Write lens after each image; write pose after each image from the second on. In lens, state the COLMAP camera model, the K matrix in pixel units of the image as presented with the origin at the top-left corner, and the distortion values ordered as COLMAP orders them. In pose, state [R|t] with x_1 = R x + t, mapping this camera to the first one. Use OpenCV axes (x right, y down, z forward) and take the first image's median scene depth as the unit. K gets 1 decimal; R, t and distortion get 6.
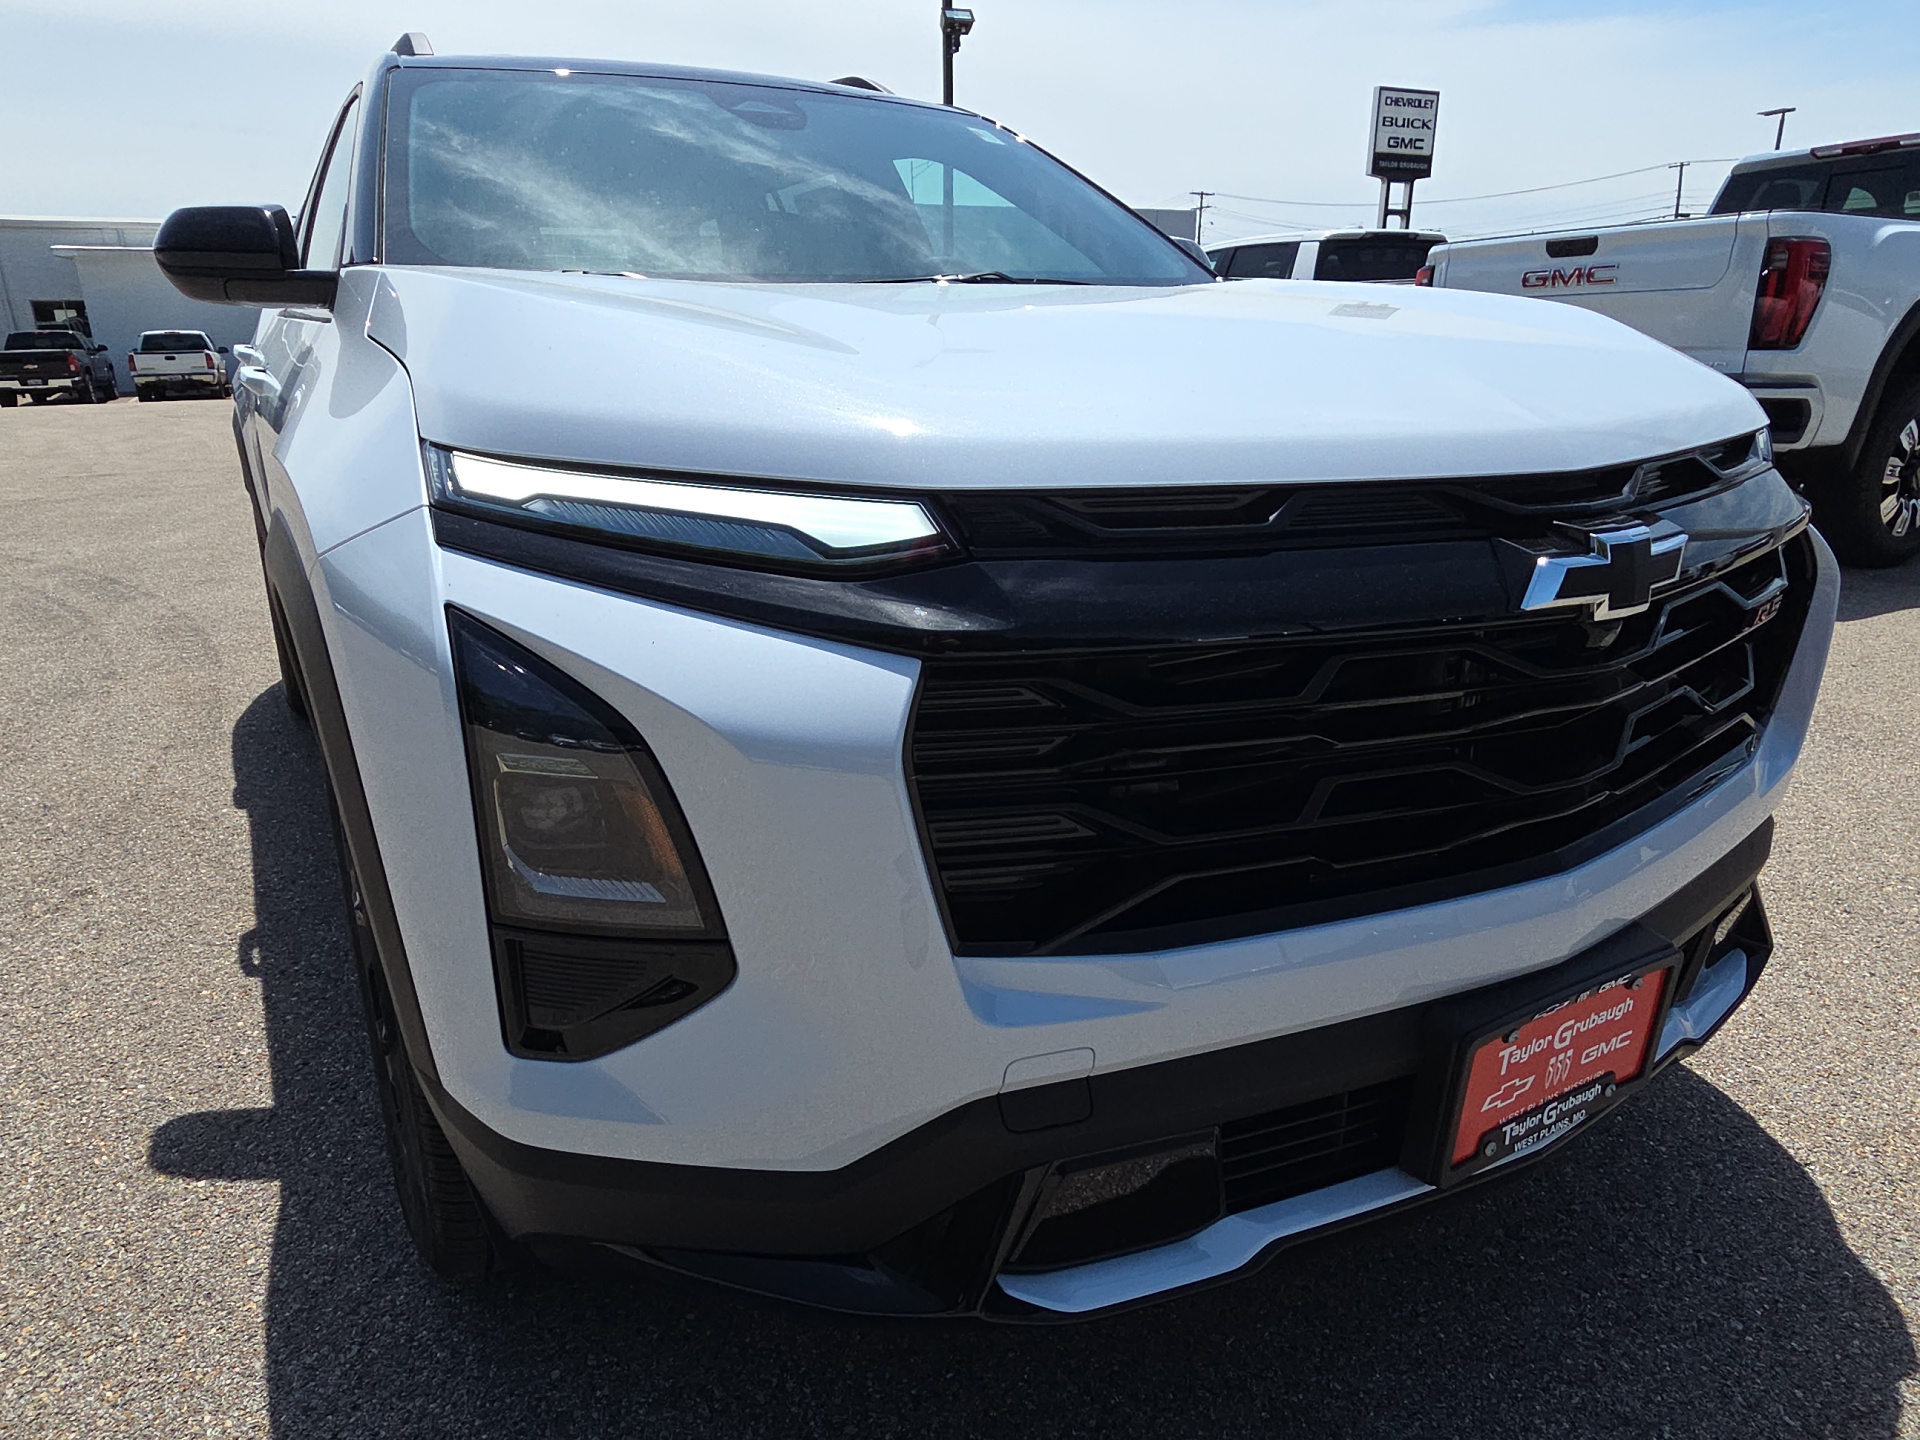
lens RADIAL K [[1211.4, 0, 951.9], [0, 1211.4, 736.3], [0, 0, 1]] dist [0.006343, -0.003768]
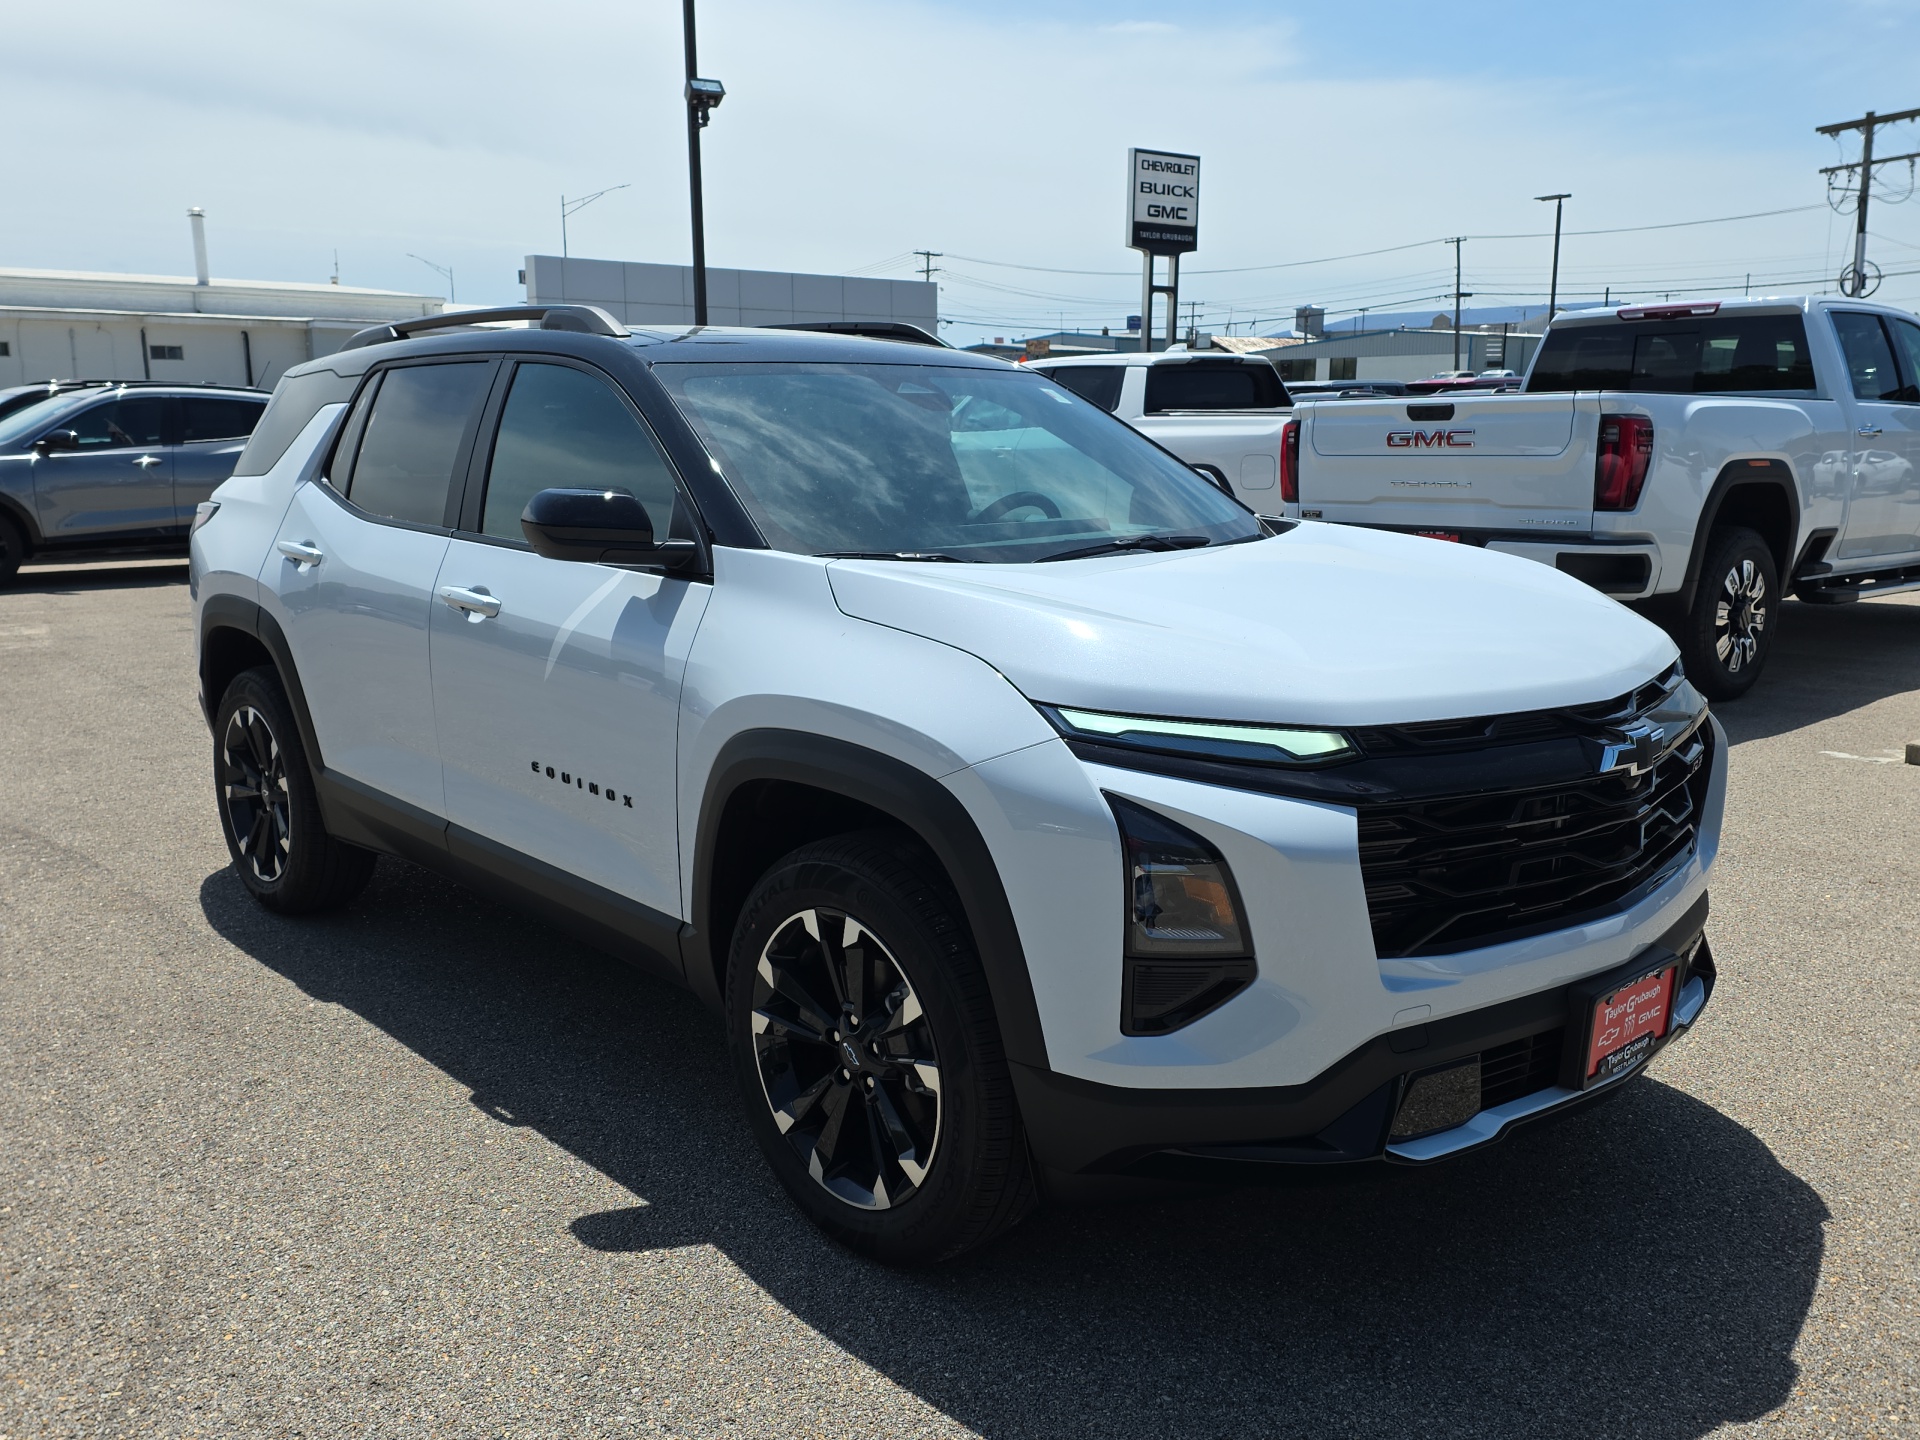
lens RADIAL K [[1585.8, 0, 973.9], [0, 1585.8, 718.2], [0, 0, 1]] dist [0.073544, -0.071556]
pose [[0.975417, -0.030771, 0.218210, -0.794184], [0.058934, 0.990561, -0.123756, 0.052153], [-0.212343, 0.133574, 0.968023, -0.962492]]
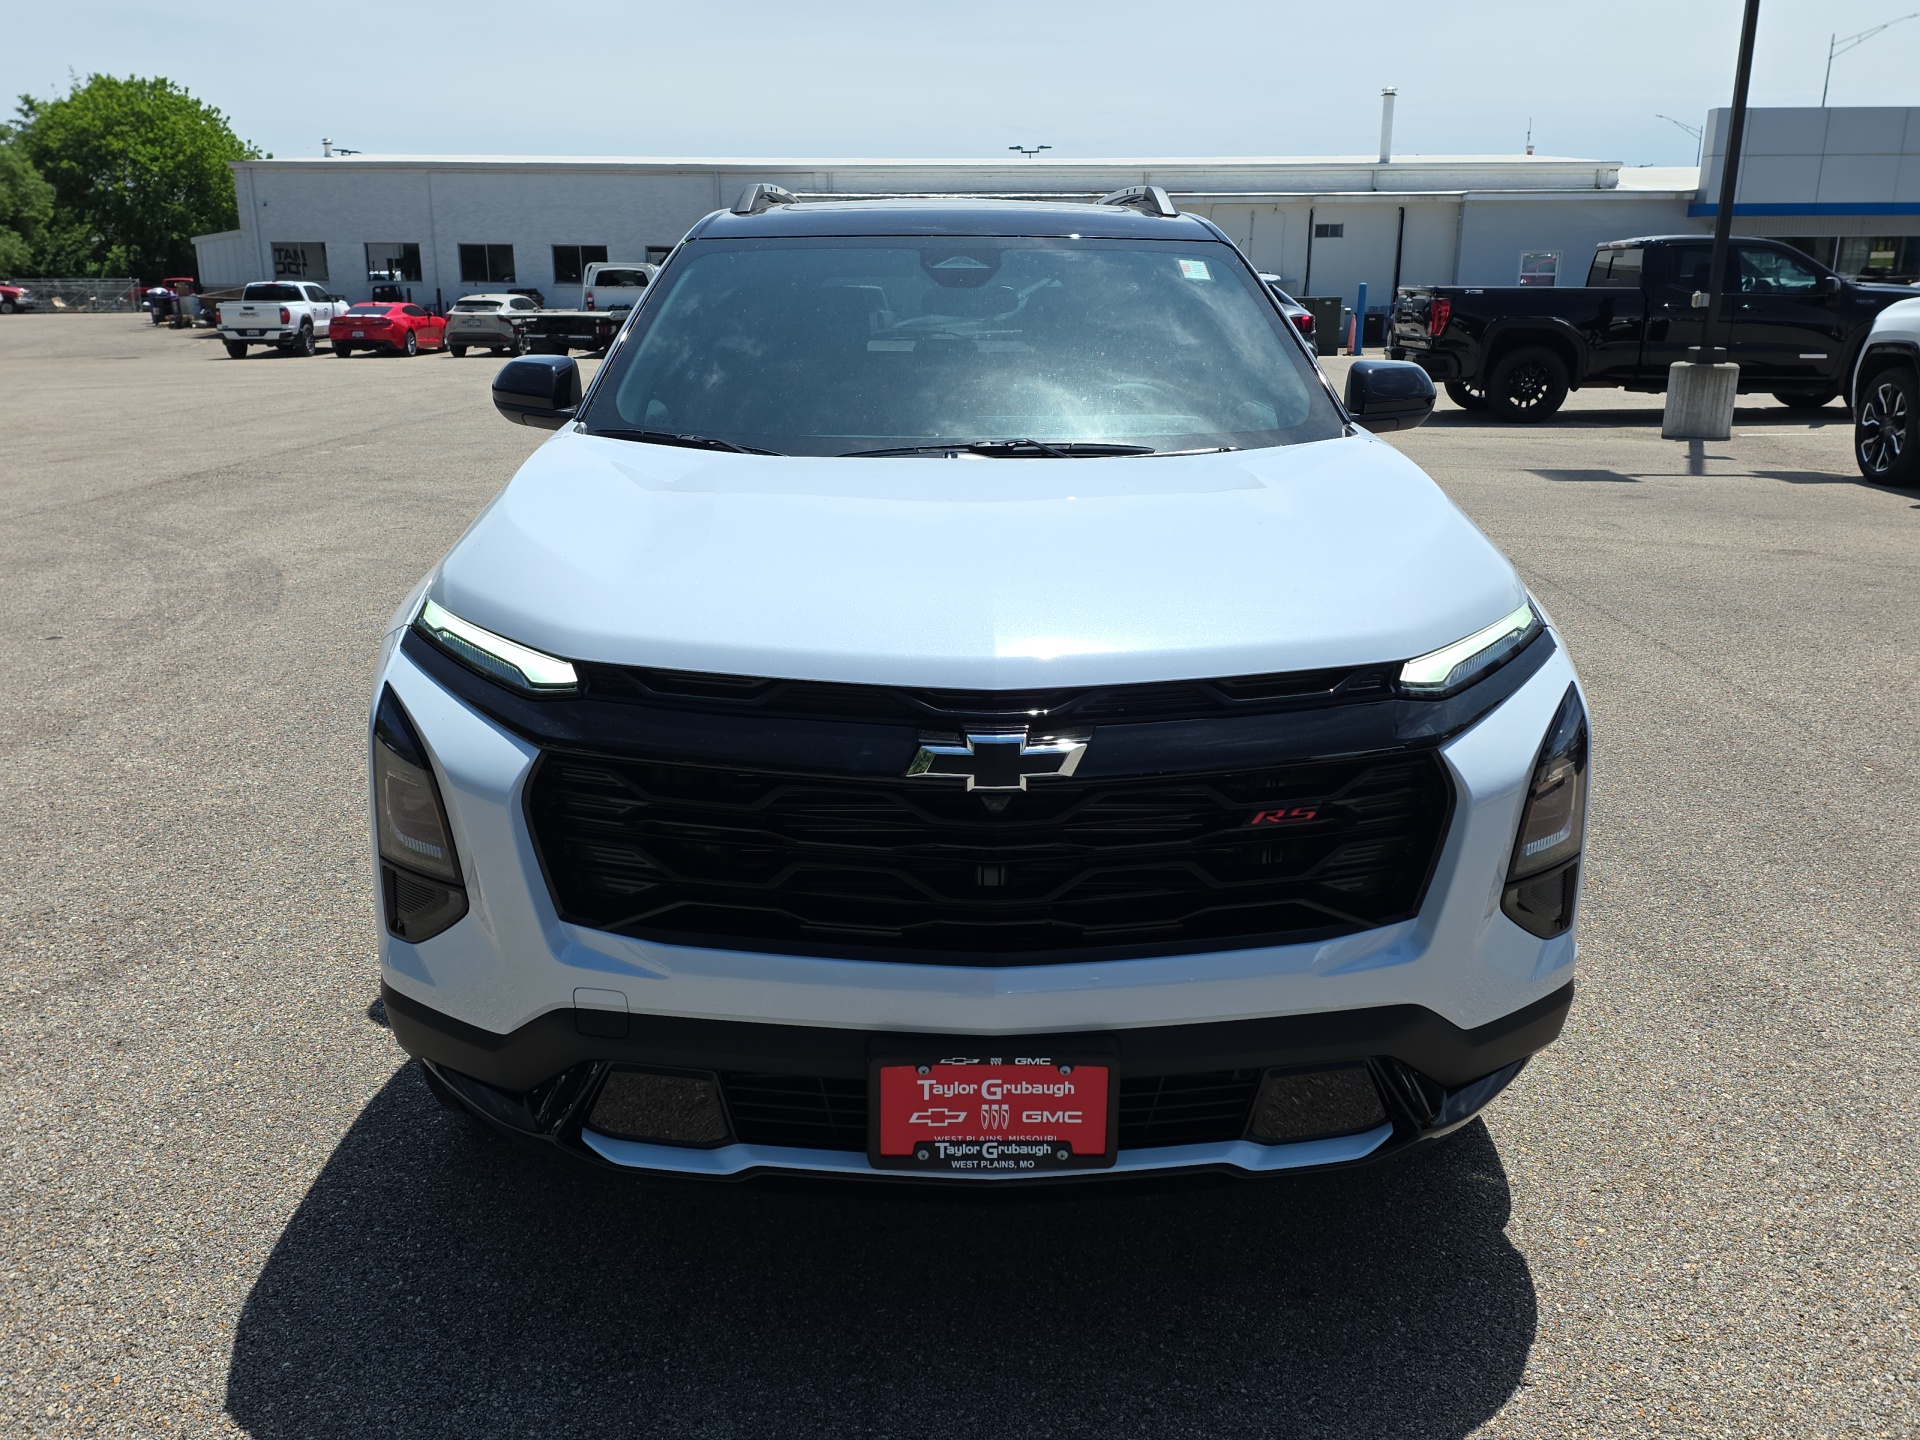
lens RADIAL K [[1585.8, 0, 924.7], [0, 1585.8, 703.4], [0, 0, 1]] dist [0.073544, -0.071556]
pose [[0.869545, 0.132757, -0.475676, 1.024270], [-0.160992, 0.986775, -0.018897, -0.113667], [0.466876, 0.093011, 0.879418, -0.542663]]
